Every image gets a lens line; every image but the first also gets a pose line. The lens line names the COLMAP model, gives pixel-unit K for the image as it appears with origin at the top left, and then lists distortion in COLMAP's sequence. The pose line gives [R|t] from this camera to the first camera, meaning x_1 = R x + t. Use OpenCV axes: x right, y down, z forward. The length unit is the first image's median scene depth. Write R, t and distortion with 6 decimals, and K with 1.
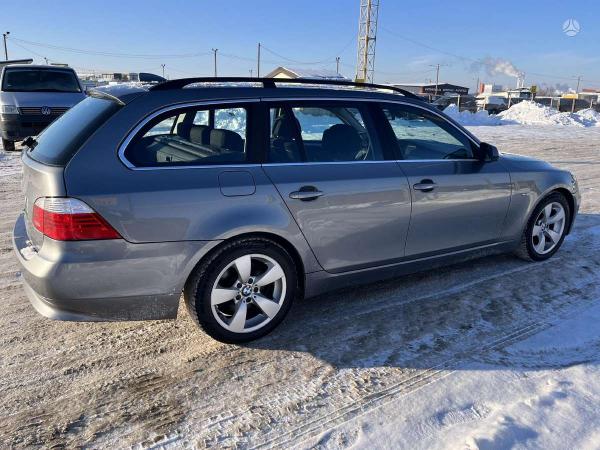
lens RADIAL K [[408.6, 0, 300.0], [0, 408.6, 225.0], [0, 0, 1]] dist [0.098062, -0.088990]
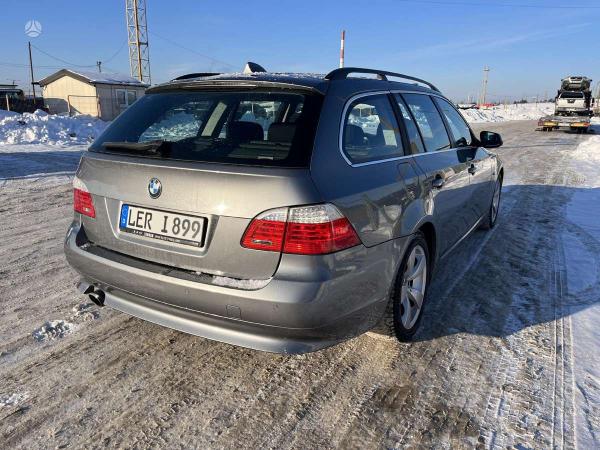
lens RADIAL K [[408.6, 0, 300.0], [0, 408.6, 225.0], [0, 0, 1]] dist [0.098062, -0.088990]
pose [[0.893520, -0.129075, 0.430072, -0.938498], [0.136510, 0.990544, 0.013673, -0.037999], [-0.427770, 0.046492, 0.902691, 0.262570]]
